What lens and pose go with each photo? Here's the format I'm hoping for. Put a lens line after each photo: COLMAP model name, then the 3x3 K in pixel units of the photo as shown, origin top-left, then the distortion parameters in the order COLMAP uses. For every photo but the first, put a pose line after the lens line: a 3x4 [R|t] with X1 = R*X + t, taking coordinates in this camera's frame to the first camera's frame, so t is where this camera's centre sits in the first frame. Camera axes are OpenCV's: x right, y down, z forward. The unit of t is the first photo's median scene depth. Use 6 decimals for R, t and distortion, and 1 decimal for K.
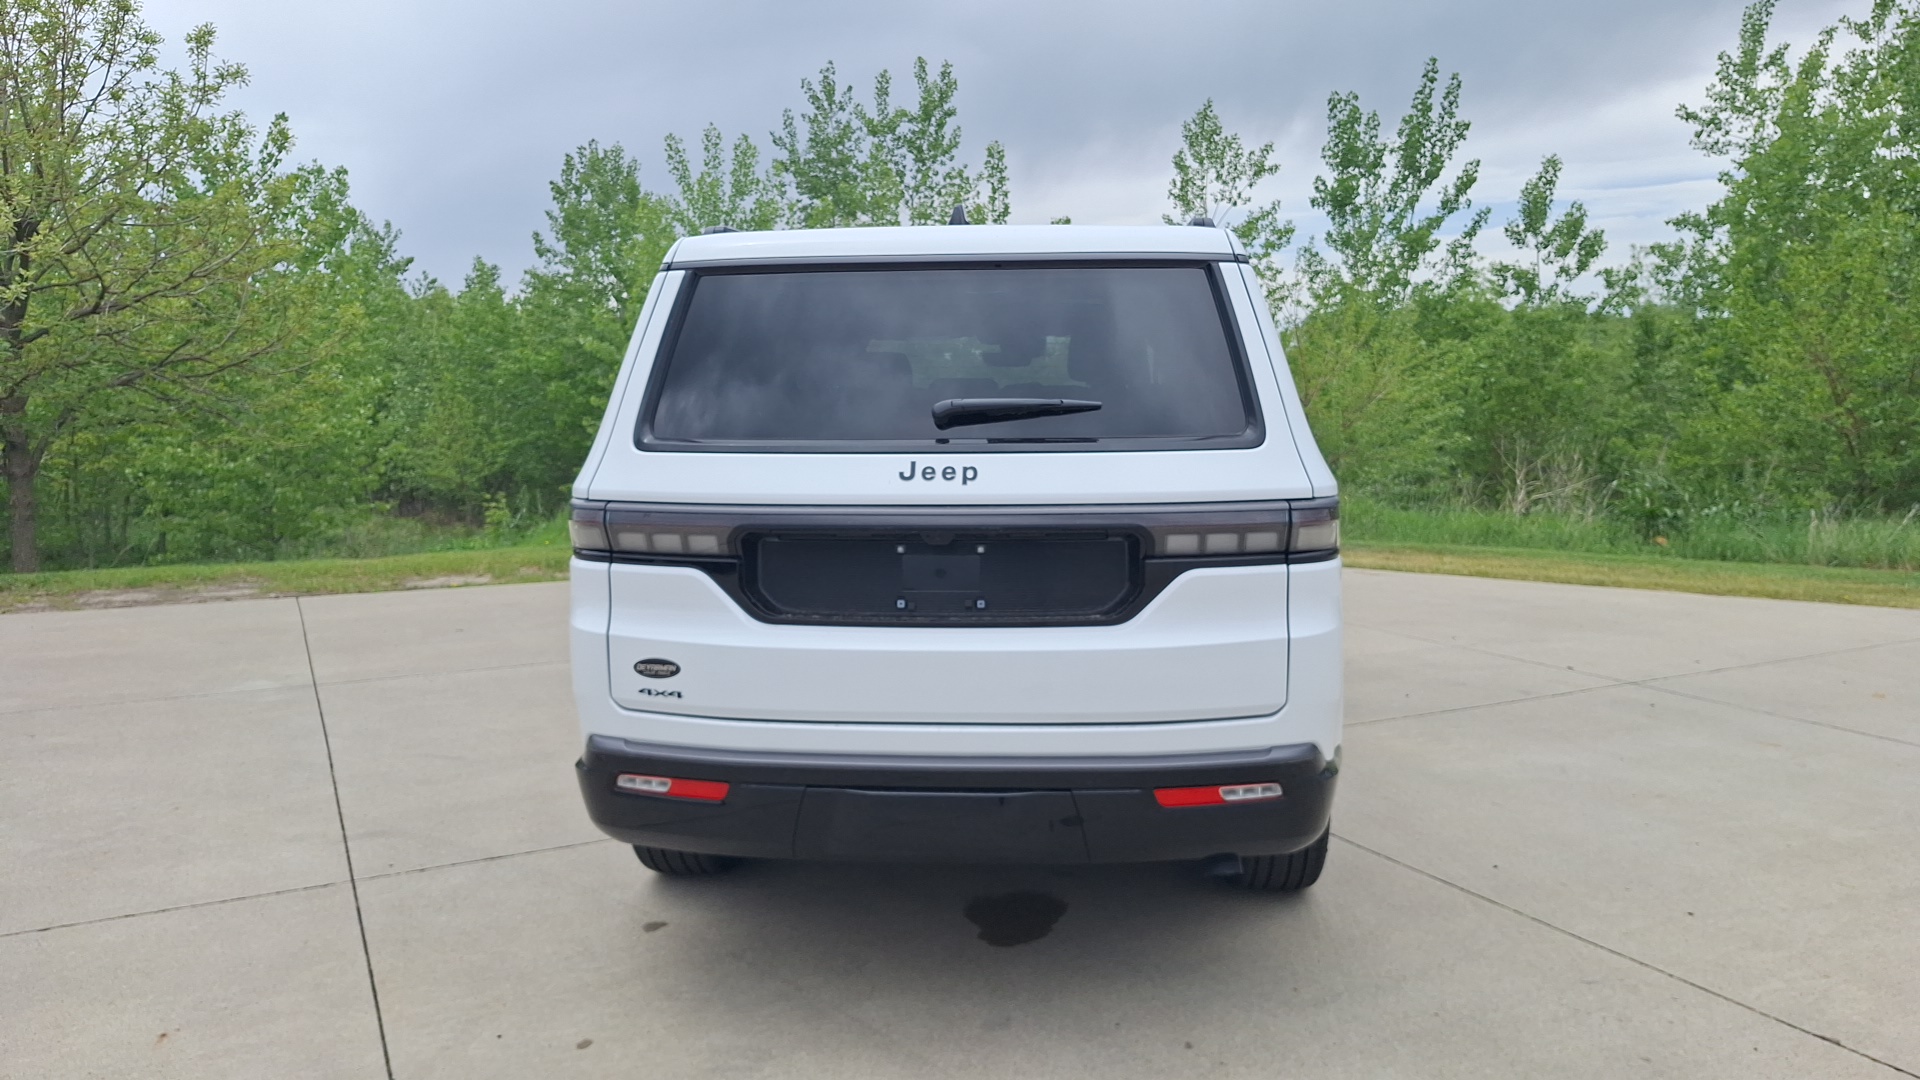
lens RADIAL K [[1267.0, 0, 962.0], [0, 1267.0, 567.1], [0, 0, 1]] dist [0.091514, -0.098359]
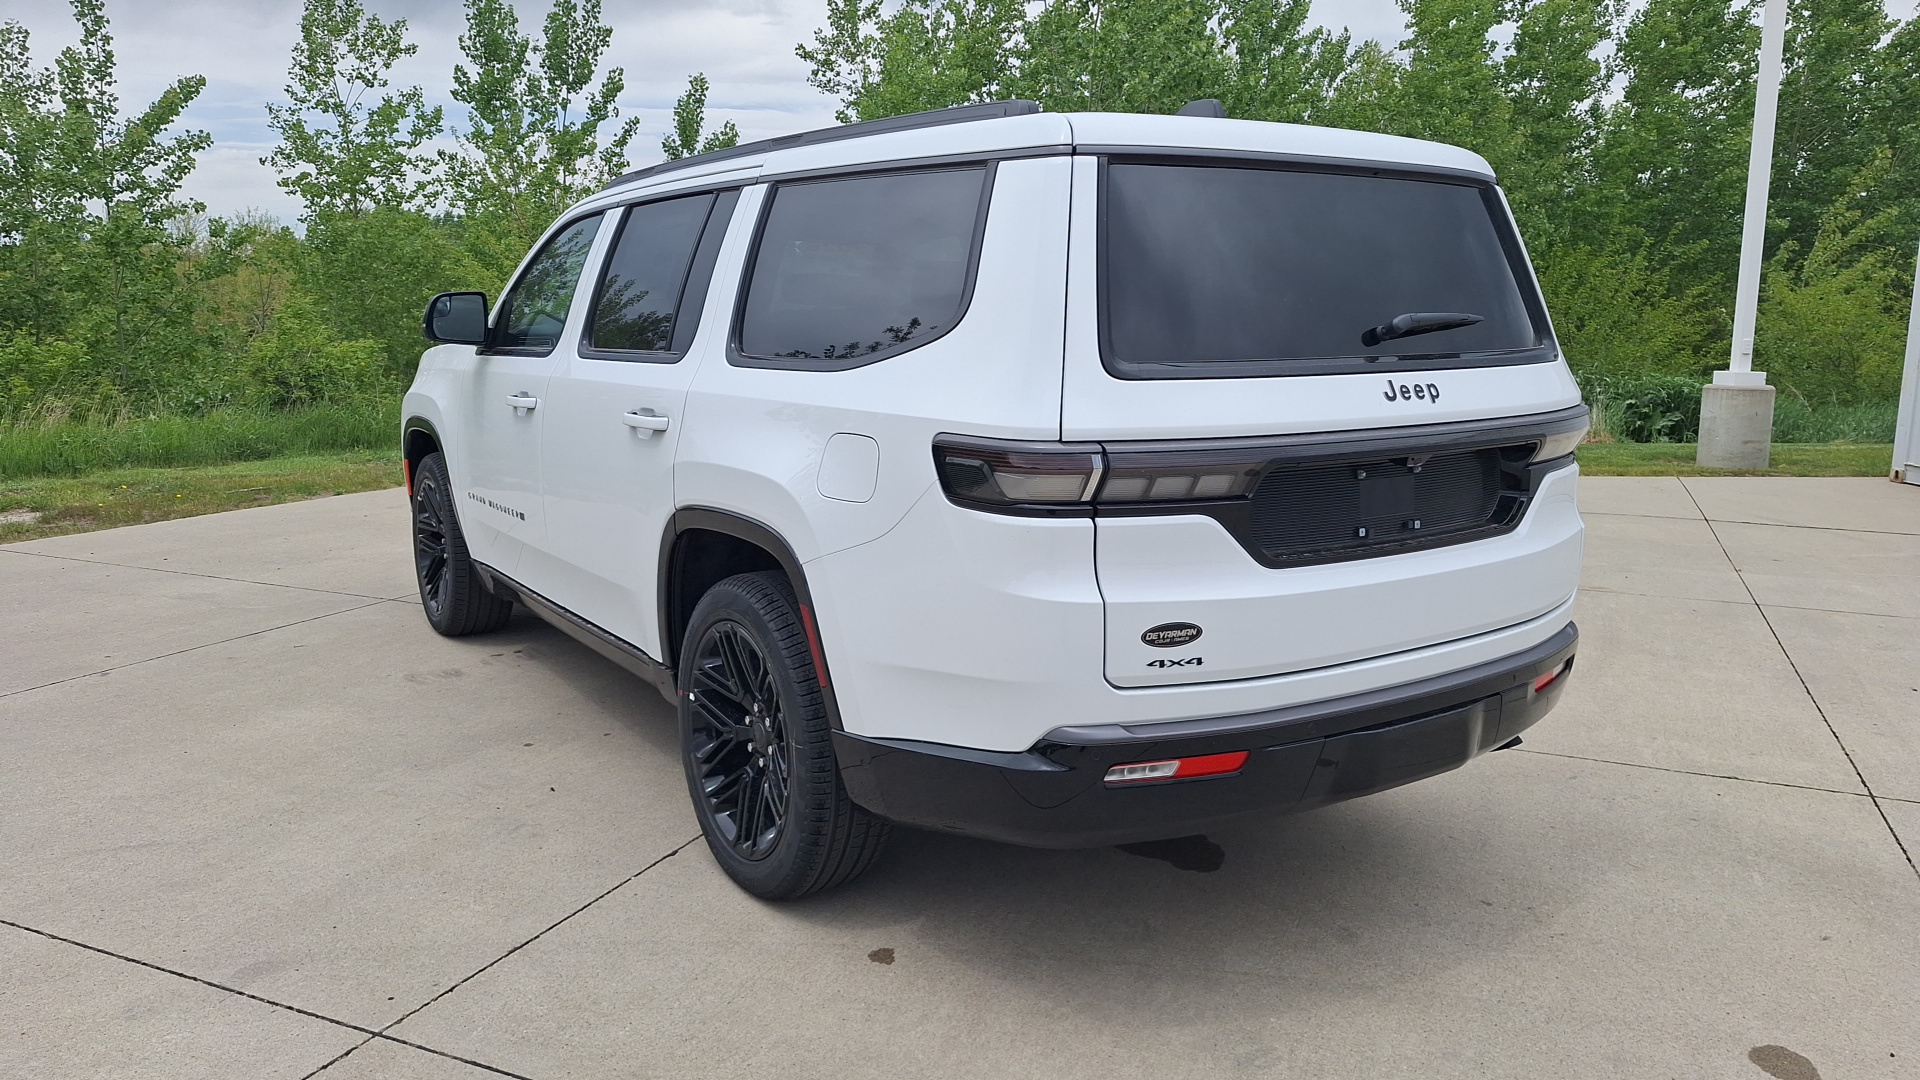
lens RADIAL K [[1270.0, 0, 949.9], [0, 1270.0, 562.9], [0, 0, 1]] dist [0.092700, -0.104973]
pose [[0.793140, -0.111977, 0.598656, -0.113819], [0.071413, 0.993271, 0.091176, -0.007553], [-0.604838, -0.029564, 0.795800, 0.053950]]
